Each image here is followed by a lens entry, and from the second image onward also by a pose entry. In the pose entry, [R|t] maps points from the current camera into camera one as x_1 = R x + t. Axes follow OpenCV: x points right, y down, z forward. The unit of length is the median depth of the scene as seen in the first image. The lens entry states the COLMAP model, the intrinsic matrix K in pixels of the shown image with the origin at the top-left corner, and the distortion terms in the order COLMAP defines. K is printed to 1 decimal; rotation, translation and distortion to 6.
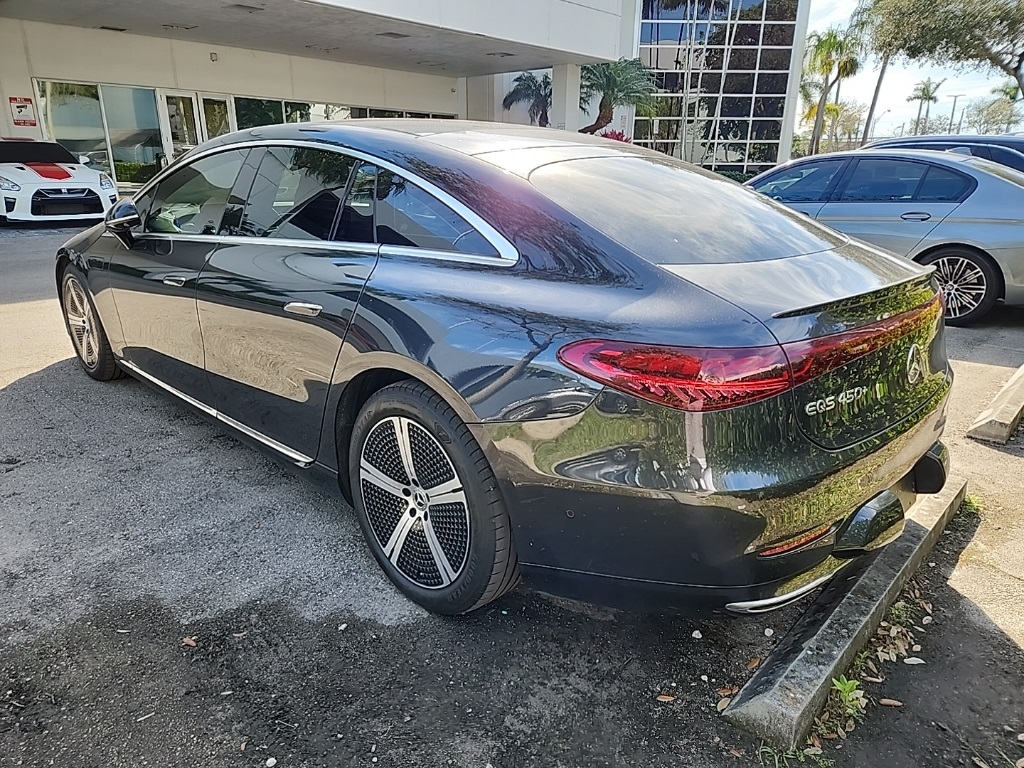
lens RADIAL K [[682.5, 0, 507.6], [0, 682.5, 393.1], [0, 0, 1]] dist [0.069953, -0.058267]
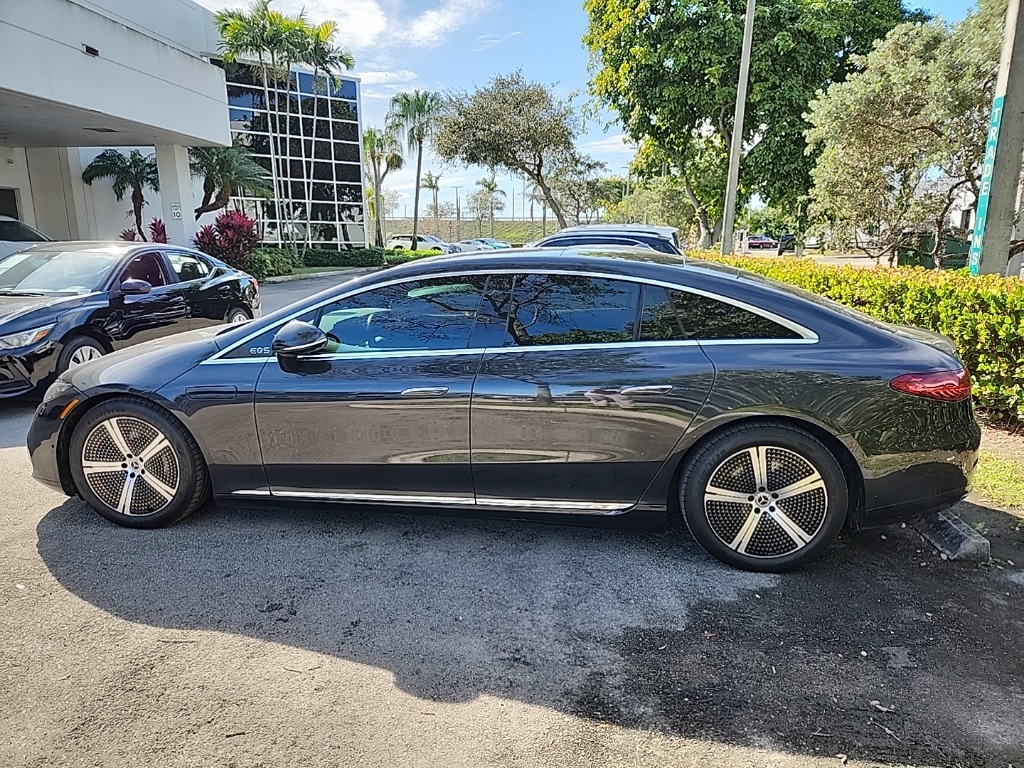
lens RADIAL K [[682.5, 0, 507.6], [0, 682.5, 393.1], [0, 0, 1]] dist [0.069953, -0.058267]
pose [[0.803810, -0.141044, 0.577923, -1.293981], [0.197250, 0.979720, -0.035243, -0.120813], [-0.561232, 0.142324, 0.815330, 0.039438]]
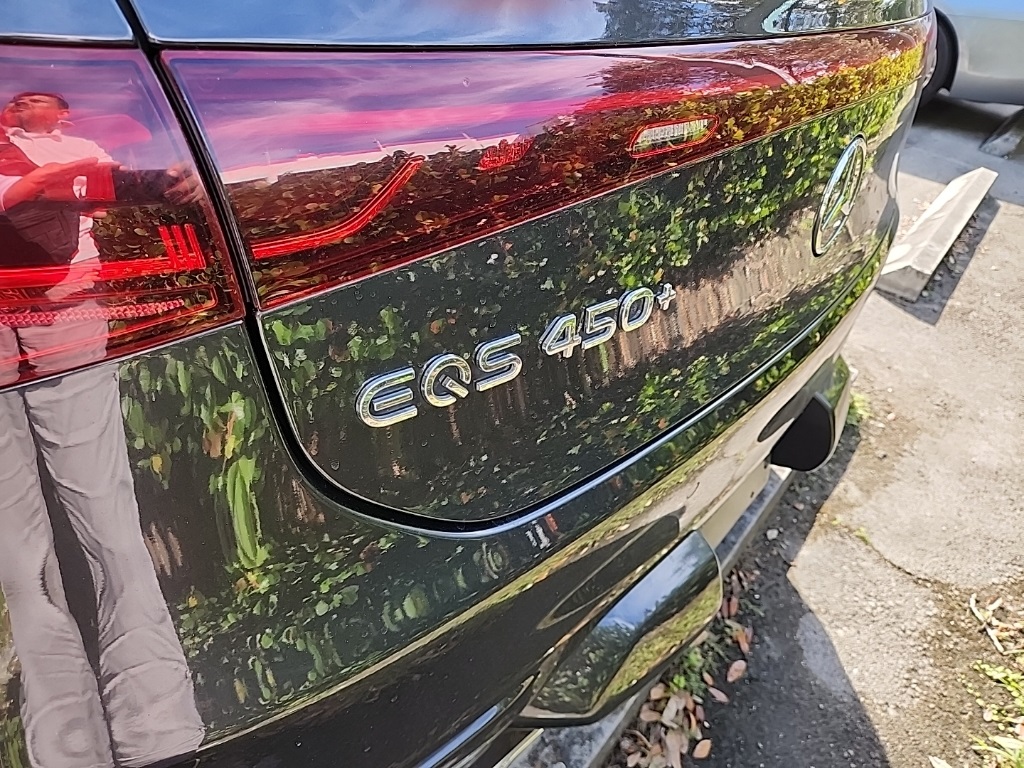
lens RADIAL K [[685.4, 0, 520.5], [0, 685.4, 383.9], [0, 0, 1]] dist [0.064278, -0.052842]
pose [[0.984097, 0.062258, 0.166363, 0.301637], [-0.112674, 0.942820, 0.313679, -0.037978], [-0.137321, -0.327436, 0.934842, 0.535819]]
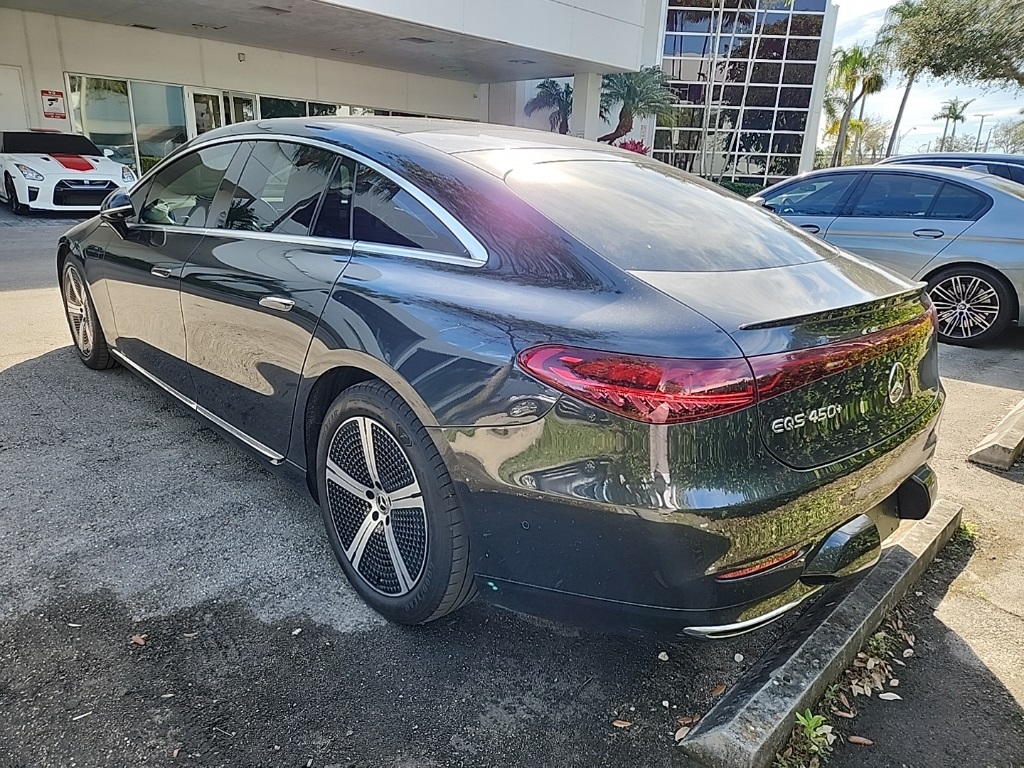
lens RADIAL K [[681.6, 0, 503.9], [0, 681.6, 381.3], [0, 0, 1]] dist [0.067520, -0.054515]
pose [[0.998930, 0.037947, -0.026432, 0.057092], [-0.038535, 0.999013, -0.022114, -0.002092], [0.025566, 0.023109, 0.999406, 0.026320]]
